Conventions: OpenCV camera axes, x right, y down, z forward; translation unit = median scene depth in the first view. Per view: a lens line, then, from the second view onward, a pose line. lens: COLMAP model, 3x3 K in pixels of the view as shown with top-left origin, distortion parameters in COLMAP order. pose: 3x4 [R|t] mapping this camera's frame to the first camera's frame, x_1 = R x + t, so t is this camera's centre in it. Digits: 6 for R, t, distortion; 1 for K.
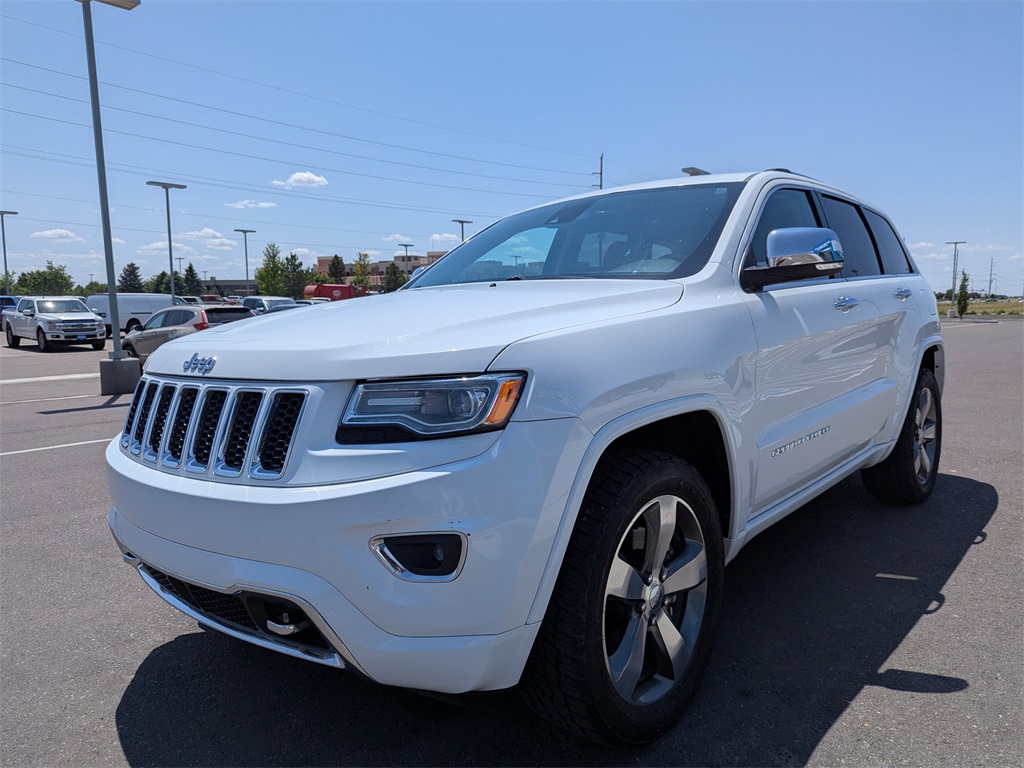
lens RADIAL K [[729.8, 0, 511.6], [0, 729.8, 392.2], [0, 0, 1]] dist [0.044583, -0.036705]
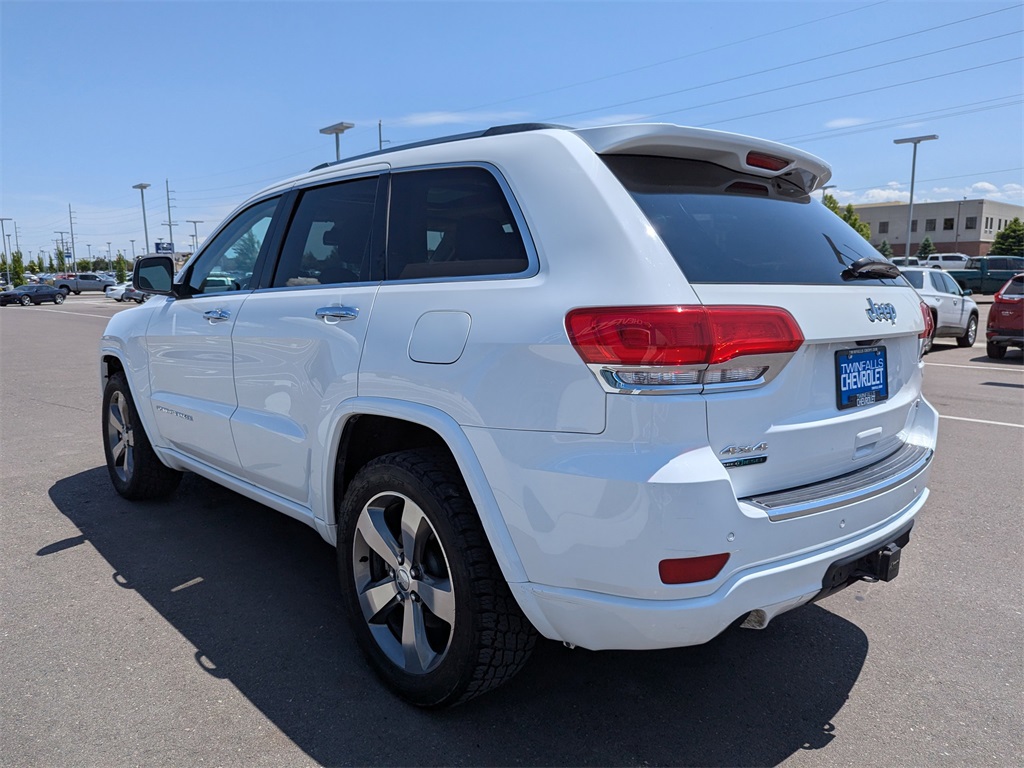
lens RADIAL K [[729.8, 0, 511.6], [0, 729.8, 392.2], [0, 0, 1]] dist [0.044583, -0.036705]
pose [[-0.119483, 0.167492, -0.978606, 1.490555], [-0.106357, 0.977836, 0.180346, -0.254563], [0.987123, 0.125630, -0.099020, 1.586120]]
